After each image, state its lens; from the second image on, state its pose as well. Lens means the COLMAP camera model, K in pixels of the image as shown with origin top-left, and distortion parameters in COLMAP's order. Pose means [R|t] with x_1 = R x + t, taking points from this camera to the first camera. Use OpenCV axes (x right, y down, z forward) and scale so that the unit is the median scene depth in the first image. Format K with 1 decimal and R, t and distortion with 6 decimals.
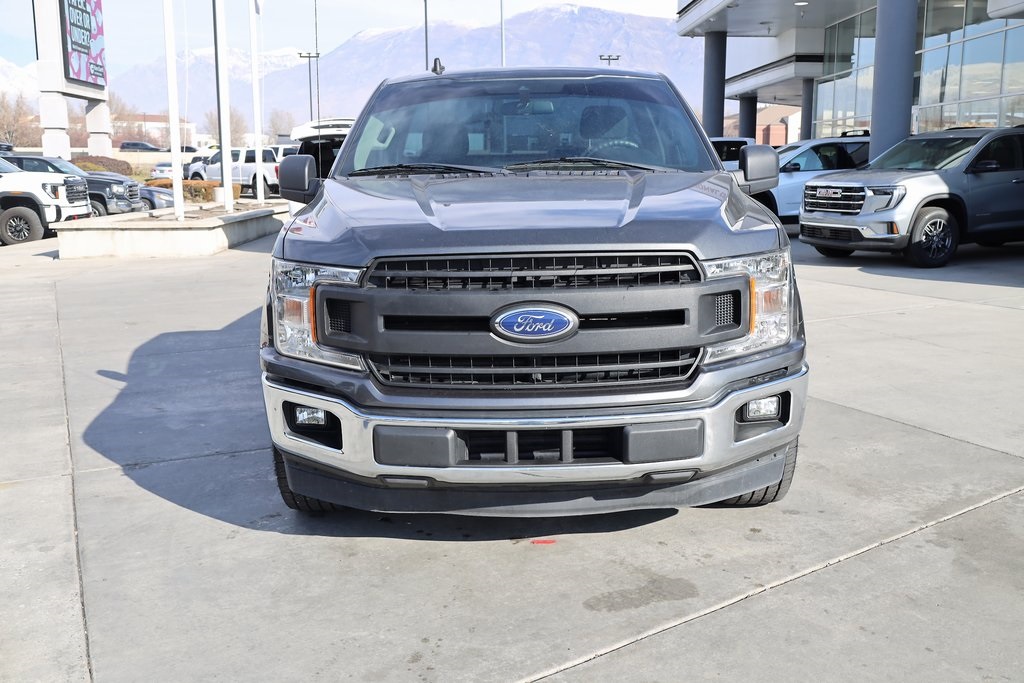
lens RADIAL K [[966.7, 0, 512.0], [0, 966.7, 341.5], [0, 0, 1]] dist [0.005626, -0.016680]
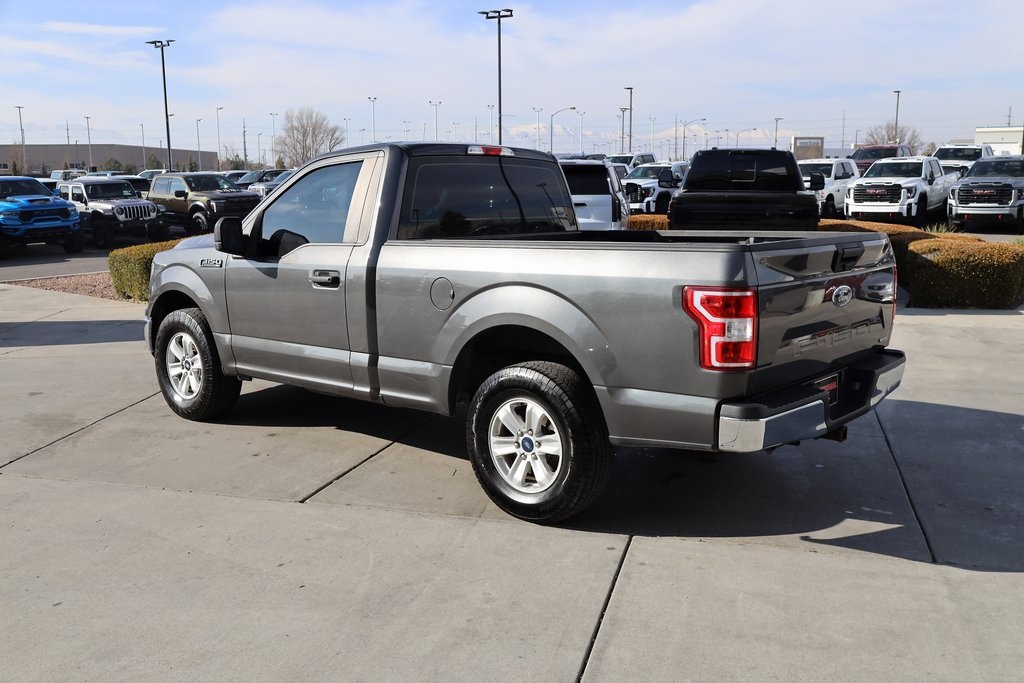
lens RADIAL K [[907.1, 0, 540.2], [0, 907.1, 339.2], [0, 0, 1]] dist [-0.005427, -0.009430]
pose [[-0.627401, 0.130491, -0.767685, 0.967584], [-0.135221, 0.952624, 0.272439, -0.440130], [0.766866, 0.274736, -0.580032, 2.113488]]
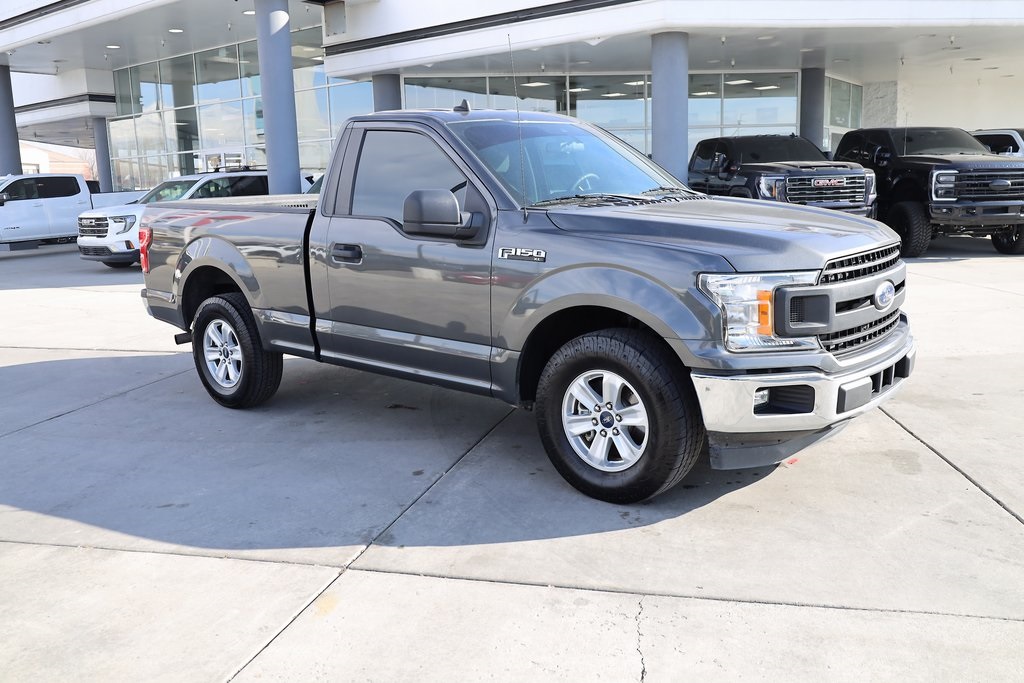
lens RADIAL K [[855.0, 0, 512.0], [0, 855.0, 341.5], [0, 0, 1]] dist [-0.021869, 0.004565]
pose [[0.636903, -0.152231, 0.755765, -0.894144], [0.160335, 0.985031, 0.063293, -0.082230], [-0.754087, 0.080864, 0.651777, 0.387725]]
